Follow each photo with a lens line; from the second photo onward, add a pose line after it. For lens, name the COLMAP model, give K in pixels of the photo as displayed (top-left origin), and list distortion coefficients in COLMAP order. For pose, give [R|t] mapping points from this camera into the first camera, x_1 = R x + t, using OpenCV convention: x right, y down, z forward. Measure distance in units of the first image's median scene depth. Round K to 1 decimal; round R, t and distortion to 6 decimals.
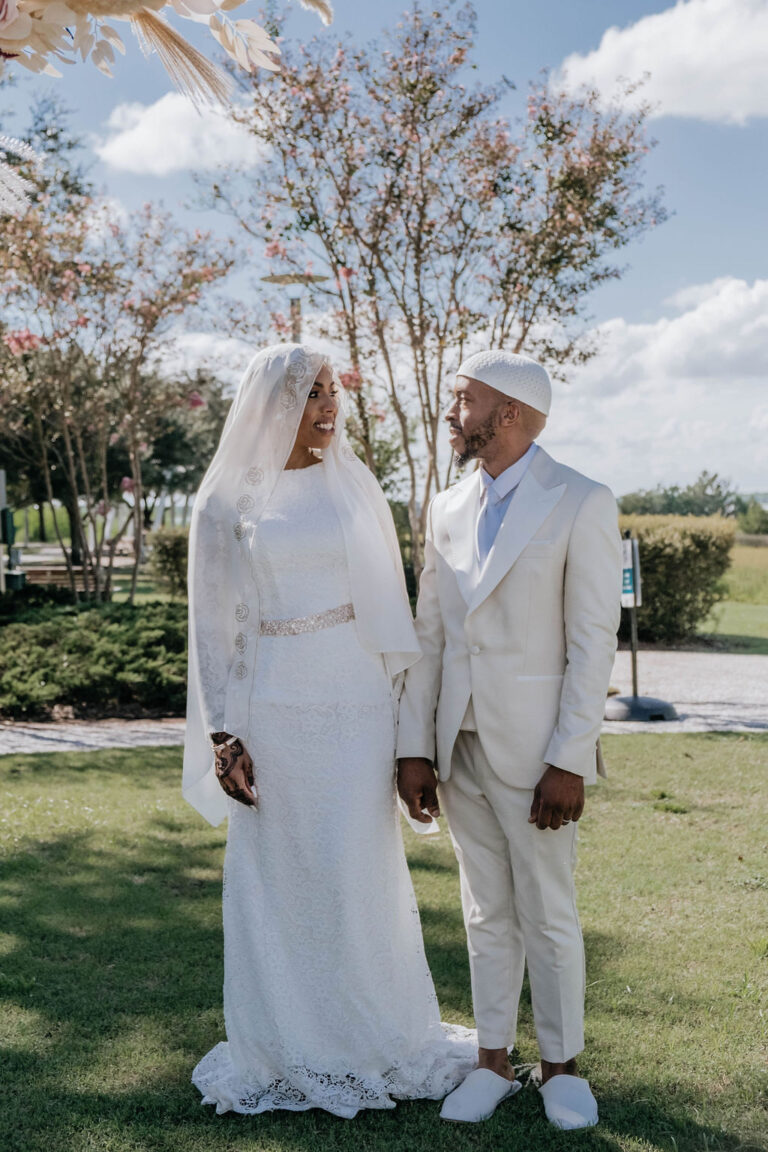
lens RADIAL K [[1688.0, 0, 383.5], [0, 1688.0, 573.9], [0, 0, 1]] dist [0.018588, 0.000000]
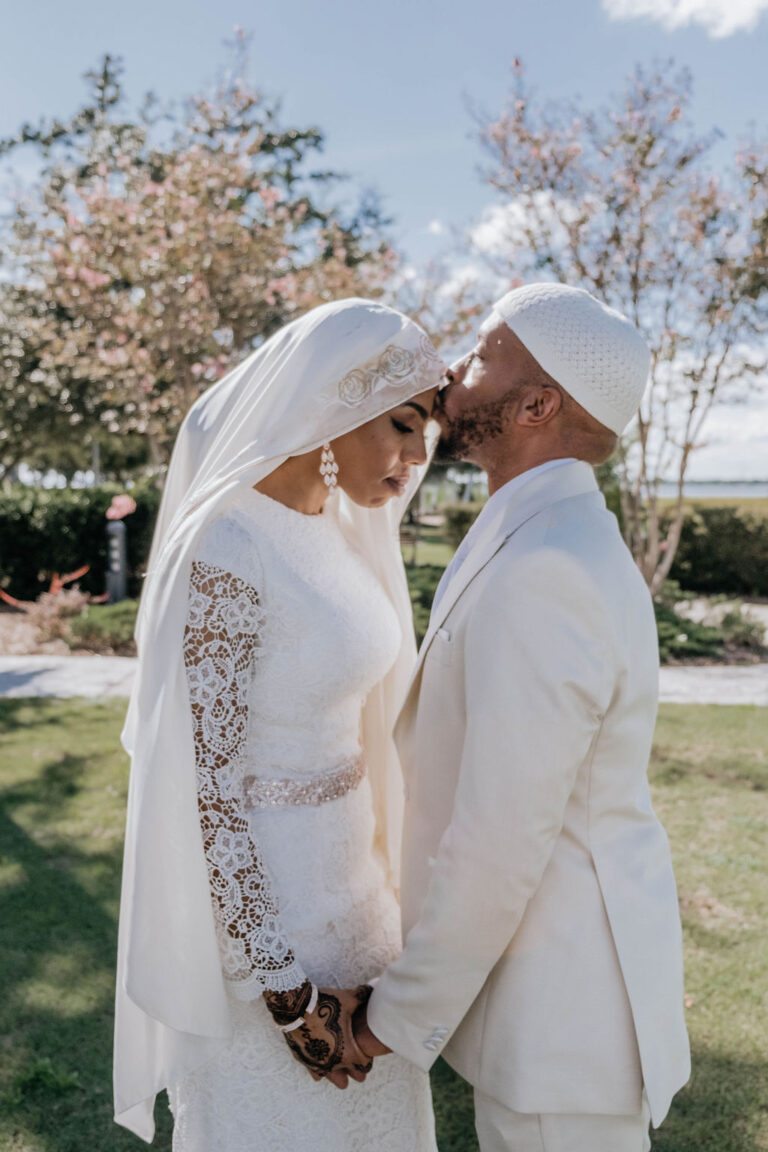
lens RADIAL K [[1093.1, 0, 387.2], [0, 1093.1, 570.5], [0, 0, 1]] dist [0.016852, 0.000000]
pose [[0.975868, 0.030284, -0.216251, 0.023609], [-0.021121, 0.998784, 0.044558, -0.019364], [0.217337, -0.038915, 0.975320, 0.202106]]
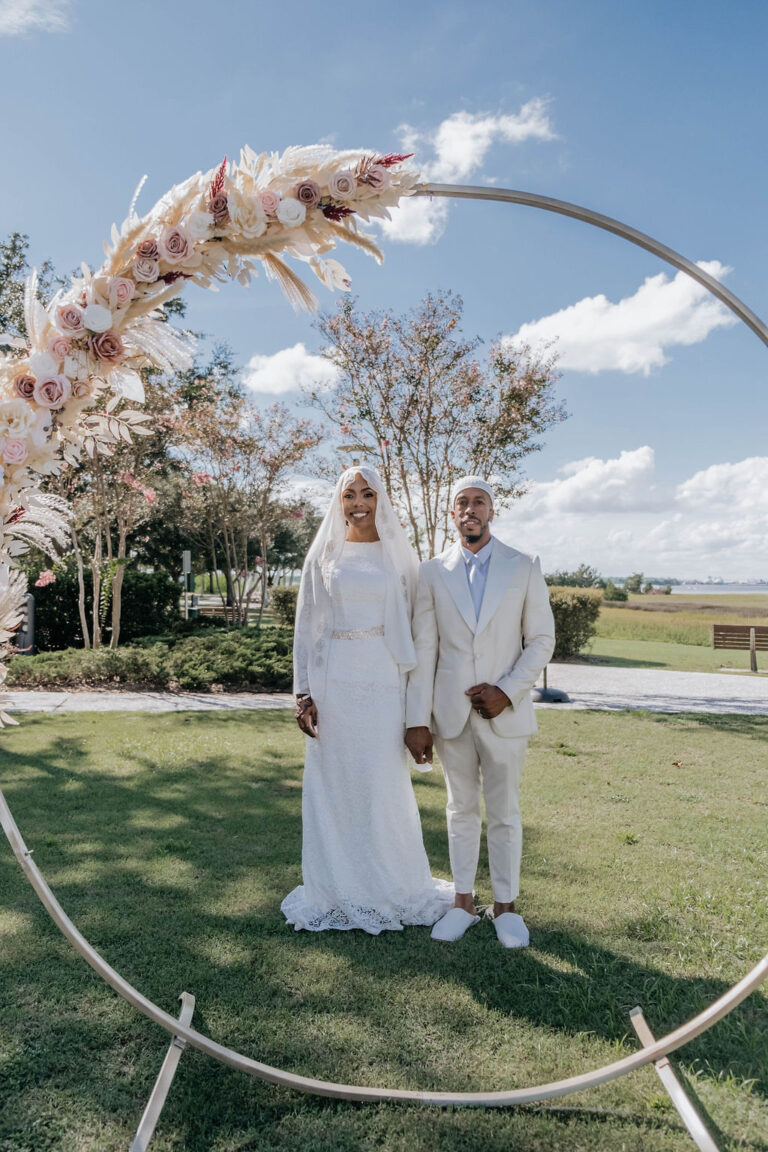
lens RADIAL K [[941.0, 0, 386.1], [0, 941.0, 578.7], [0, 0, 1]] dist [-0.015697, -0.000735]
pose [[0.999491, 0.027091, -0.016826, -0.001126], [-0.027763, 0.998771, -0.041059, 0.003840], [0.015693, 0.041505, 0.999015, 0.022595]]
